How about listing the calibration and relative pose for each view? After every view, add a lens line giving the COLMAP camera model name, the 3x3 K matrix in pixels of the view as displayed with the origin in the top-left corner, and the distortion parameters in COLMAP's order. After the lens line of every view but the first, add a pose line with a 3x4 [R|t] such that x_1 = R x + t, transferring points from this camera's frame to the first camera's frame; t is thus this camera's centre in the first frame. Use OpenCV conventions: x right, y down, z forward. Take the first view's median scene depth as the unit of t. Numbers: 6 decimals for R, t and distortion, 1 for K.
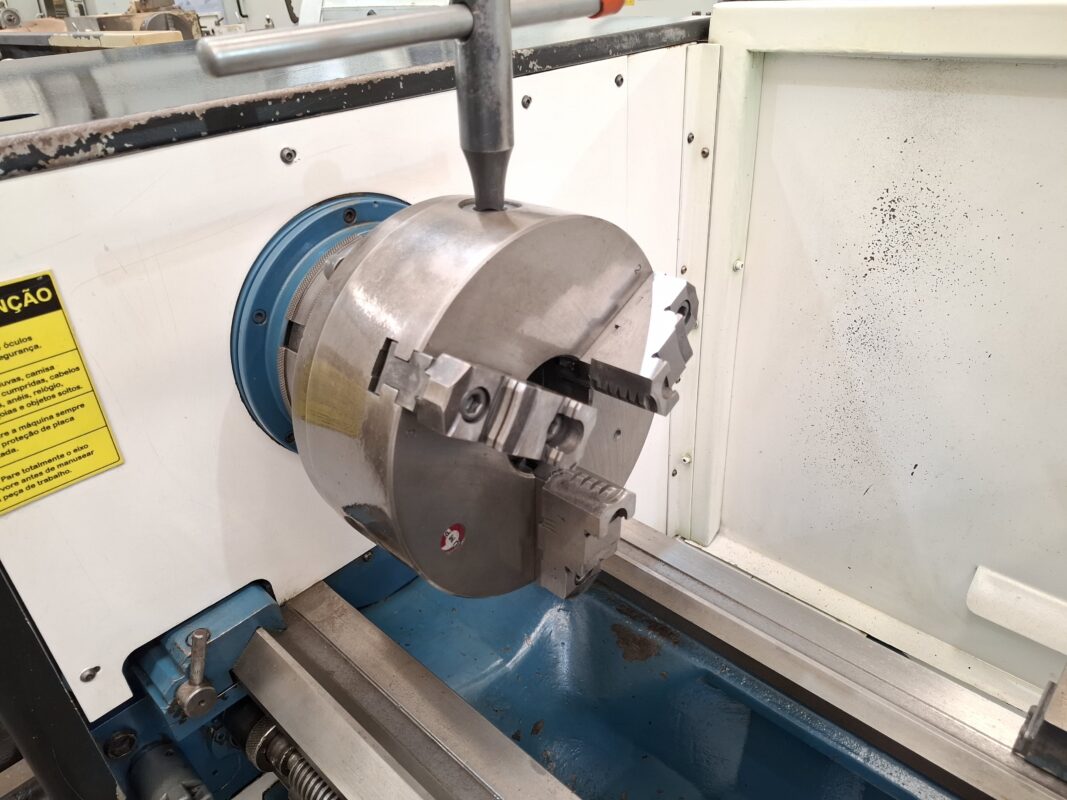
lens RADIAL K [[739.3, 0, 538.8], [0, 739.3, 385.5], [0, 0, 1]] dist [0.091328, -0.103963]
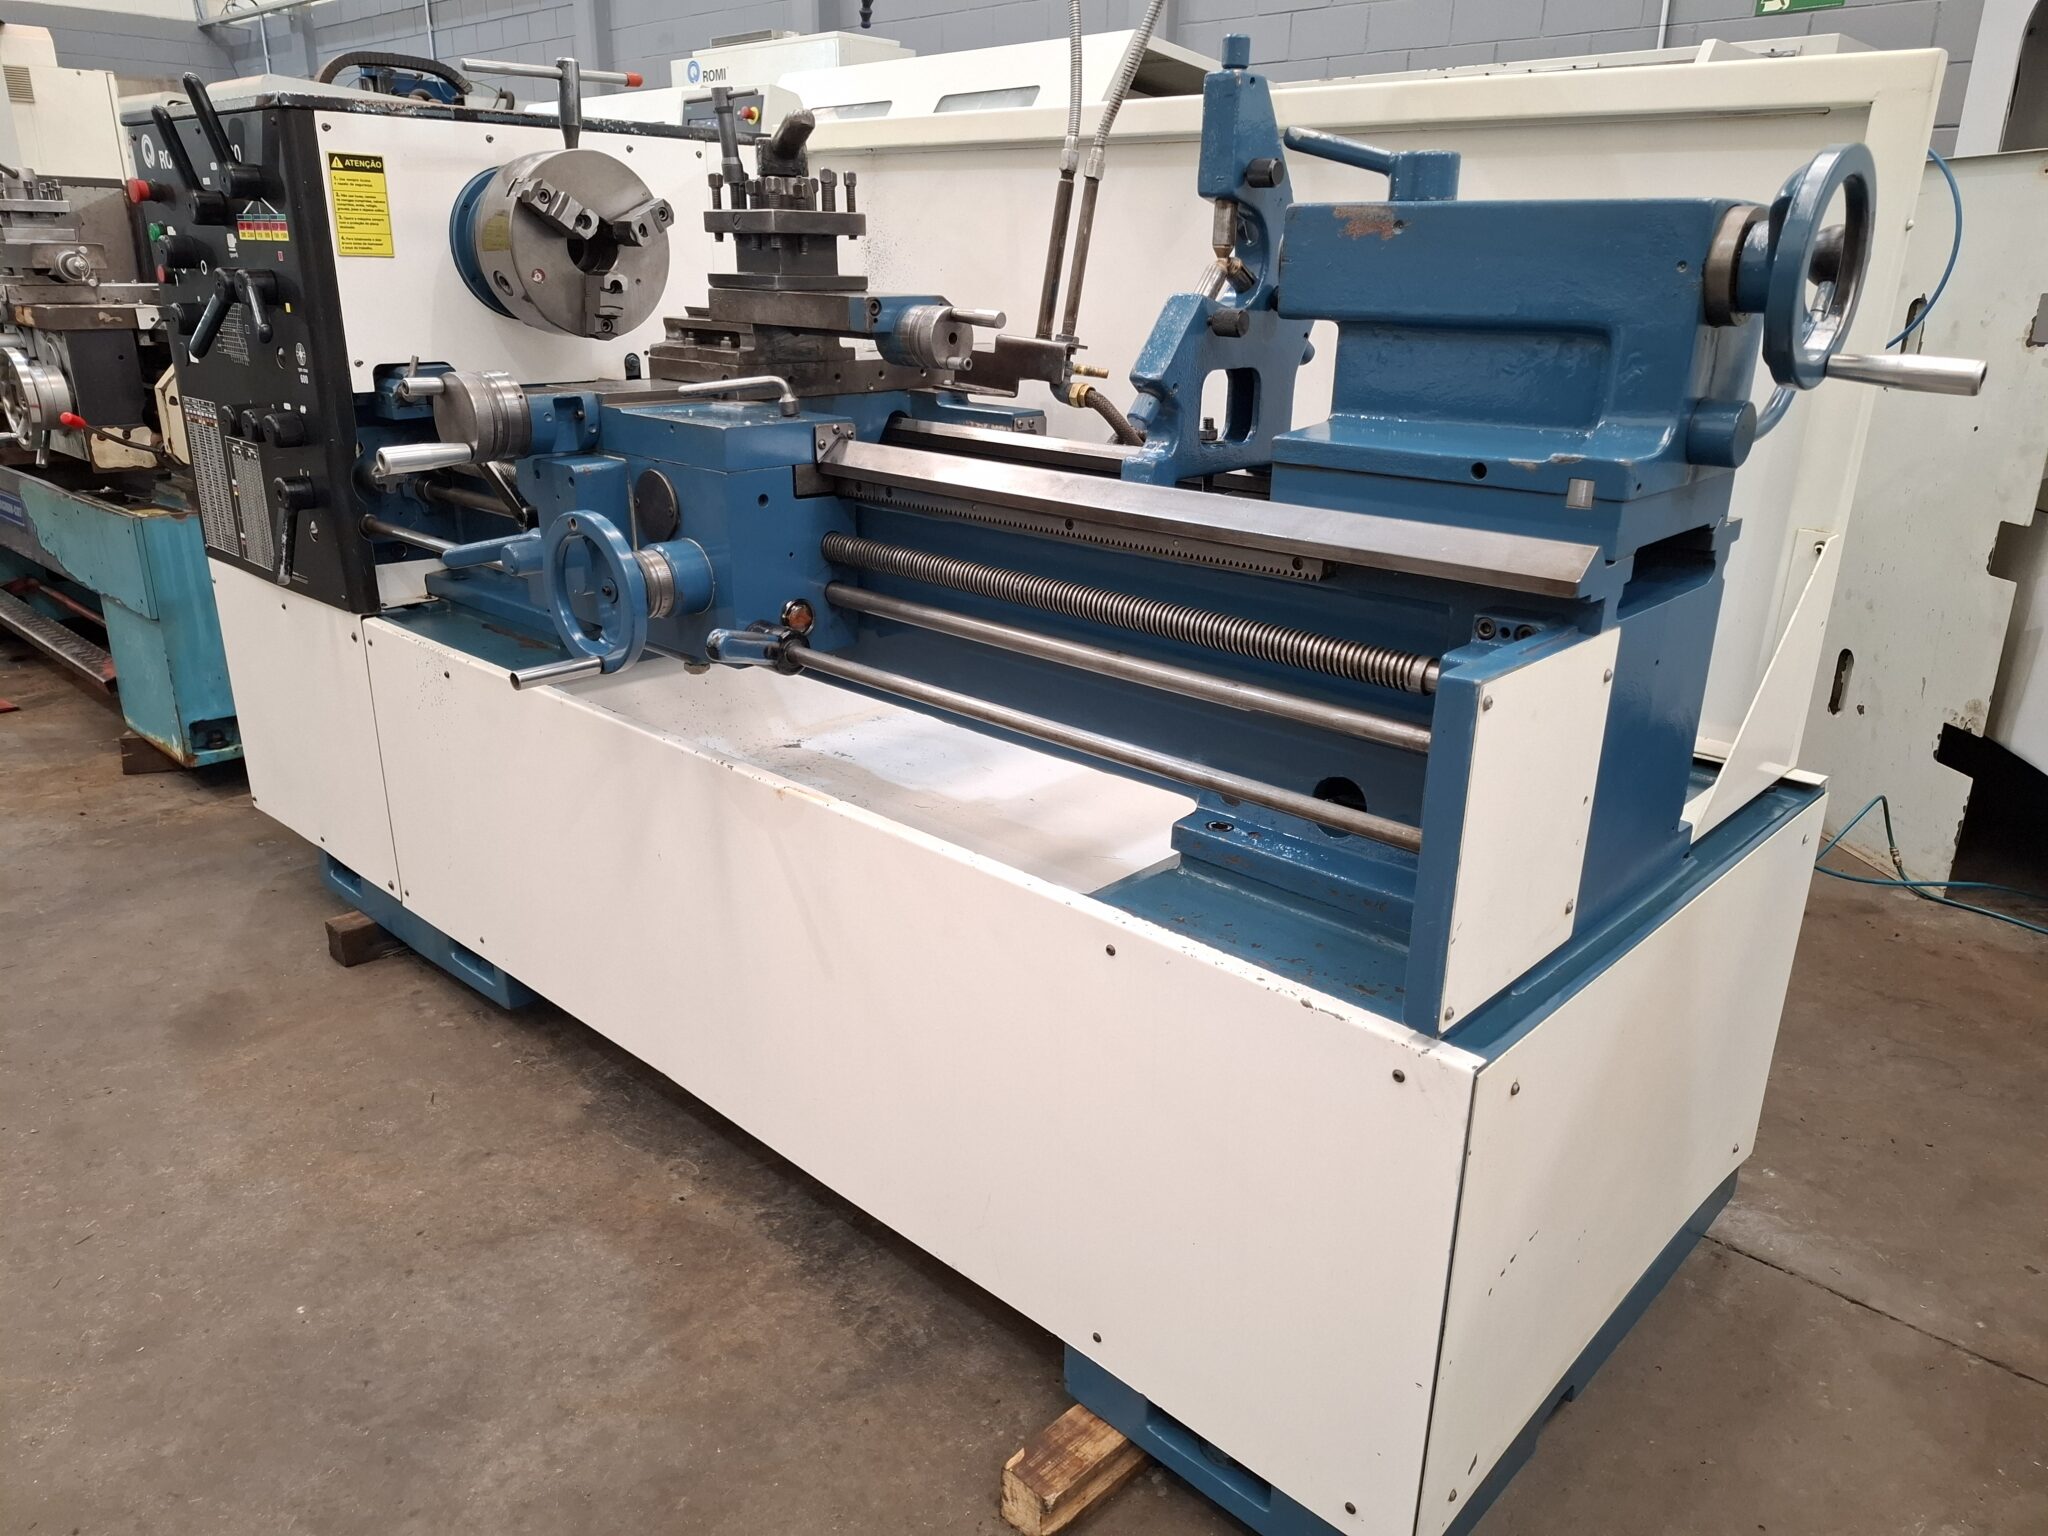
lens RADIAL K [[1419.0, 0, 1034.2], [0, 1419.0, 740.1], [0, 0, 1]] dist [0.091328, -0.103963]
pose [[0.997146, 0.066759, 0.035255, 1.218282], [-0.058697, 0.979225, -0.194097, 2.144536], [-0.047481, 0.191473, 0.980349, -2.866250]]
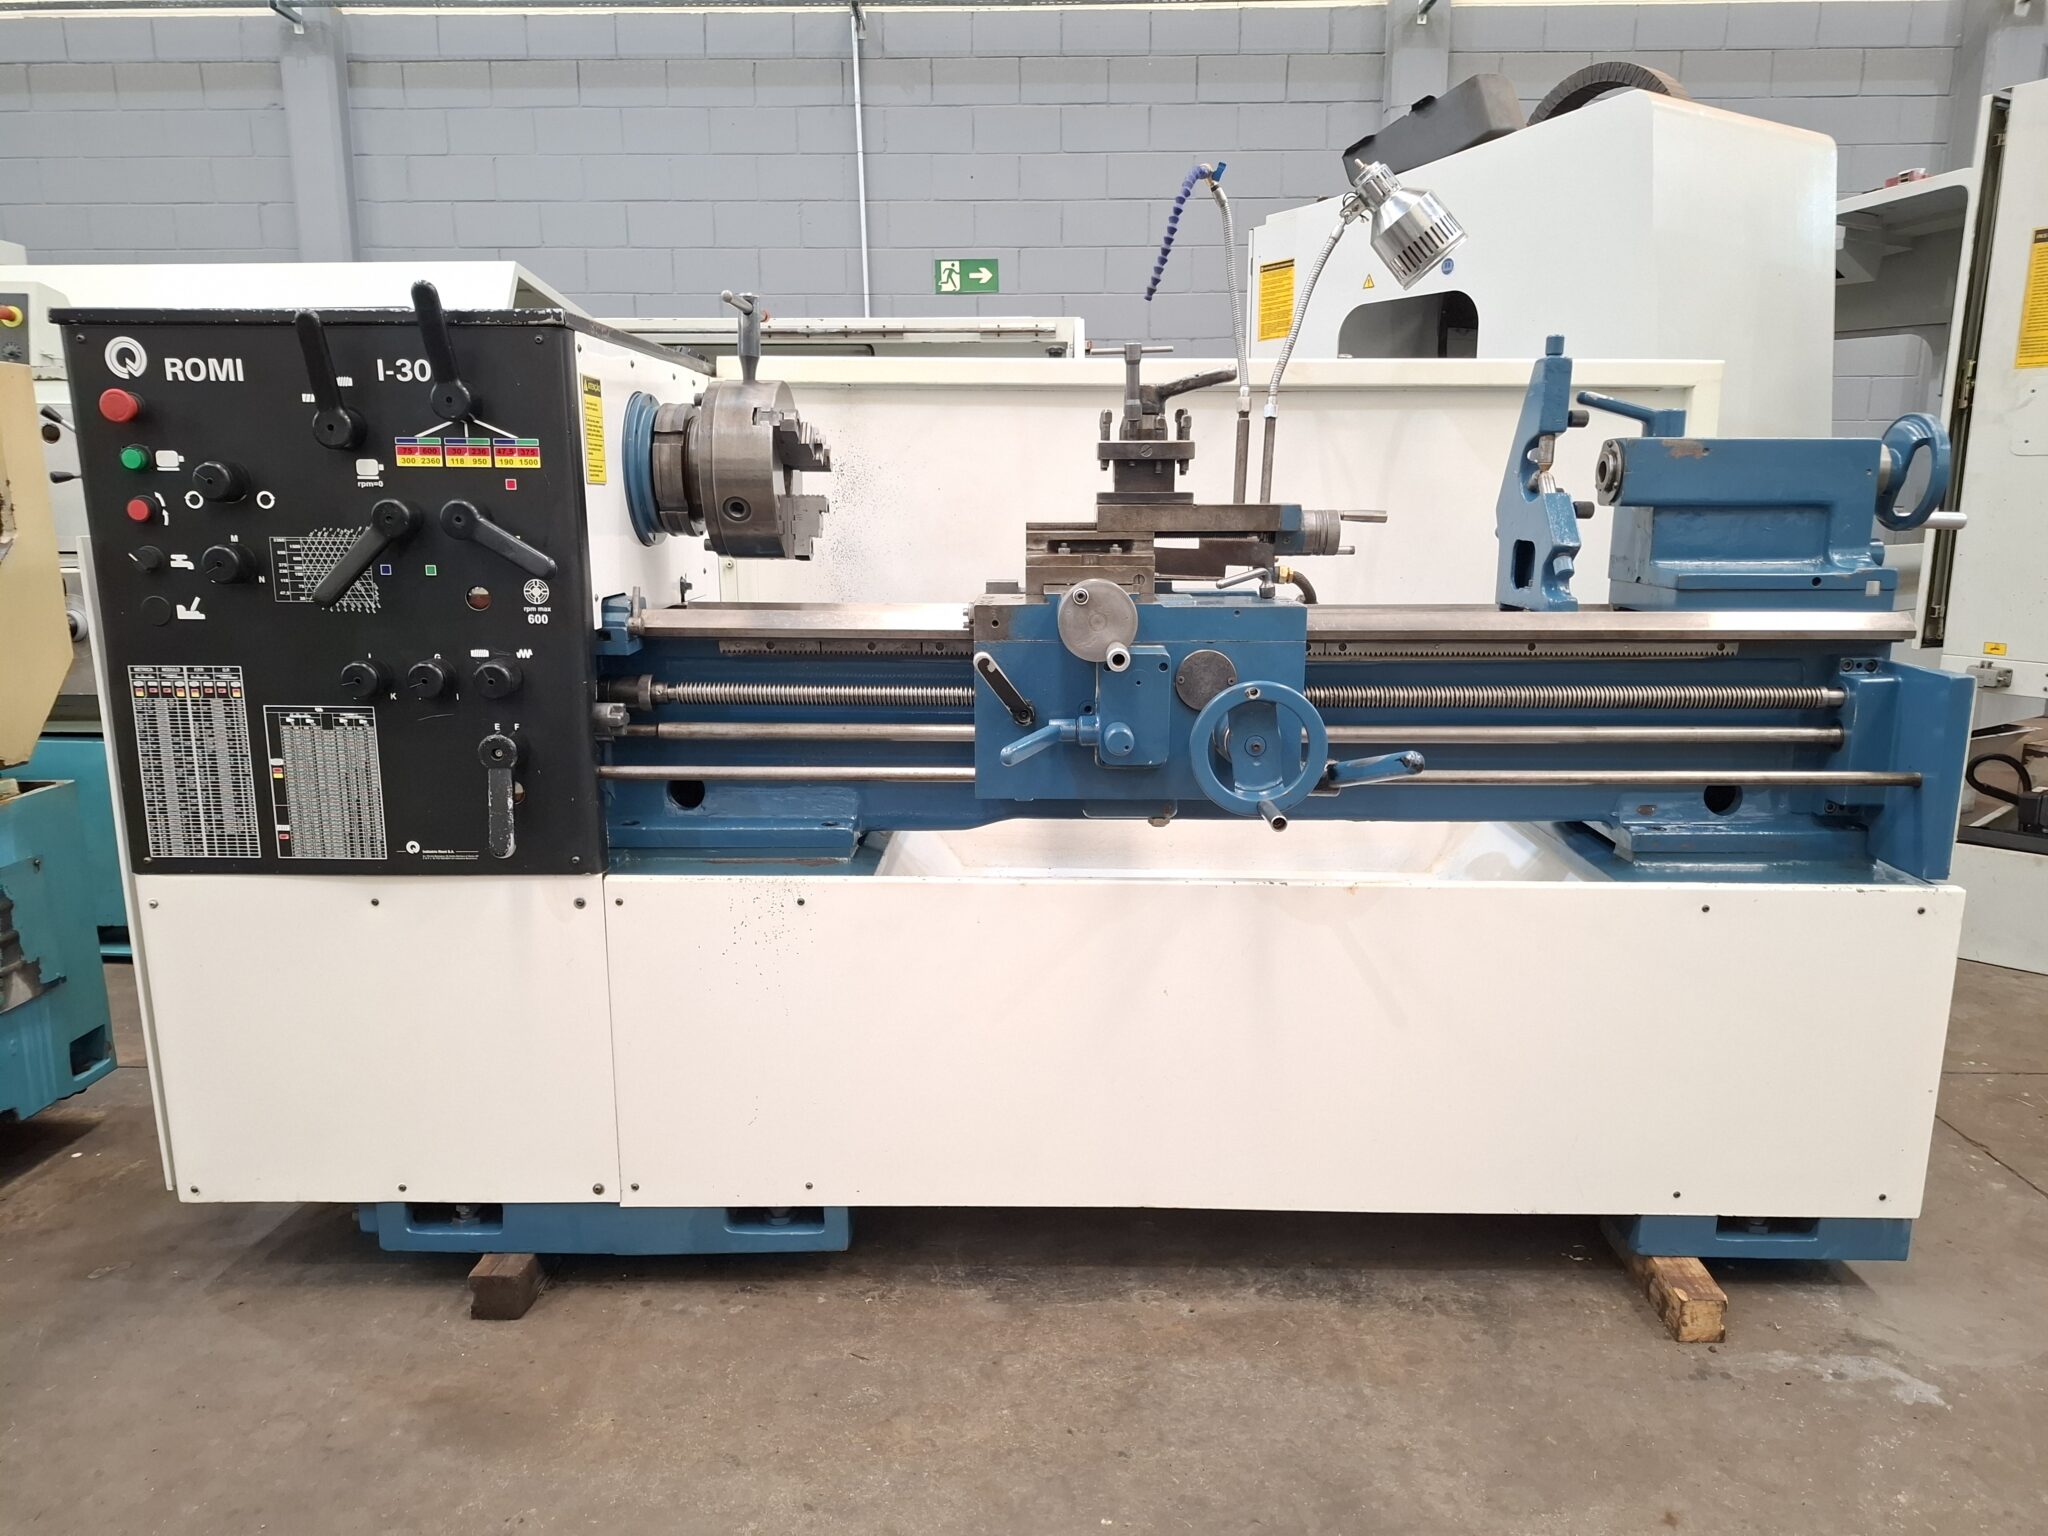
lens RADIAL K [[1419.3, 0, 1024.0], [0, 1419.3, 768.0], [0, 0, 1]] dist [0.166748, -0.242919]
pose [[0.726925, -0.071853, 0.682947, -2.415836], [0.299811, 0.927931, -0.221489, 1.984271], [-0.617814, 0.365761, 0.696079, -2.082559]]
